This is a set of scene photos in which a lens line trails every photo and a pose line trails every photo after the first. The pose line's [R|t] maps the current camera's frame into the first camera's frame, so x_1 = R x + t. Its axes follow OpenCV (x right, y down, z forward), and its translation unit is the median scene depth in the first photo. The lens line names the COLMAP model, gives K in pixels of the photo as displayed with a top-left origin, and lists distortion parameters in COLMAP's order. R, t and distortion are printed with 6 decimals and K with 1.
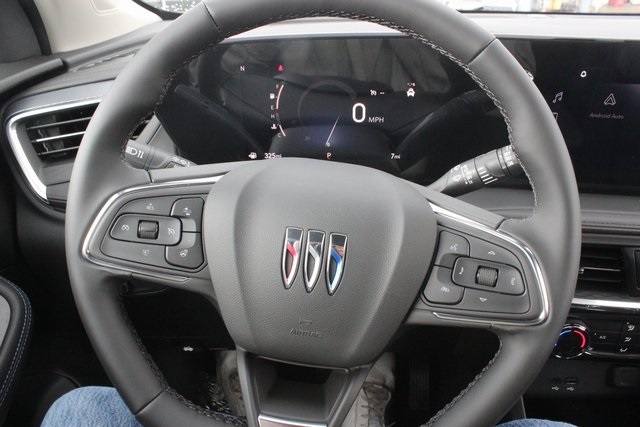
lens RADIAL K [[538.3, 0, 315.1], [0, 538.3, 216.1], [0, 0, 1]] dist [-0.150706, 0.113008]
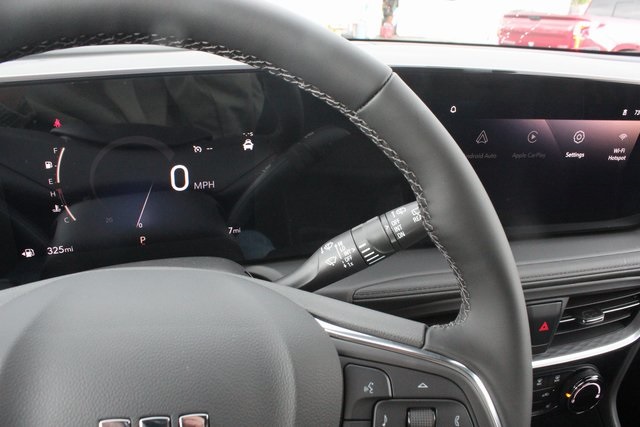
lens RADIAL K [[538.3, 0, 321.0], [0, 538.3, 217.0], [0, 0, 1]] dist [-0.150706, 0.113008]
pose [[0.925648, -0.108476, 0.362504, -0.007714], [0.127298, 0.991459, -0.028366, -0.101057], [-0.356331, 0.072403, 0.931550, 0.281959]]
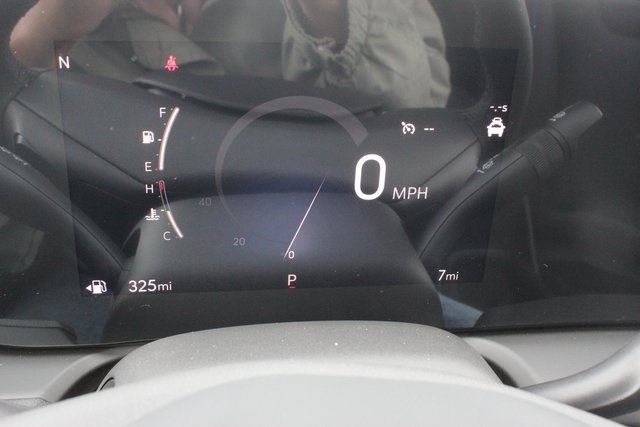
lens RADIAL K [[715.1, 0, 321.4], [0, 715.1, 218.6], [0, 0, 1]] dist [-0.094722, 0.000000]
pose [[0.975431, -0.027687, 0.218557, -0.074996], [0.037457, 0.998470, -0.040687, -0.148084], [-0.217096, 0.047874, 0.974976, 0.508149]]
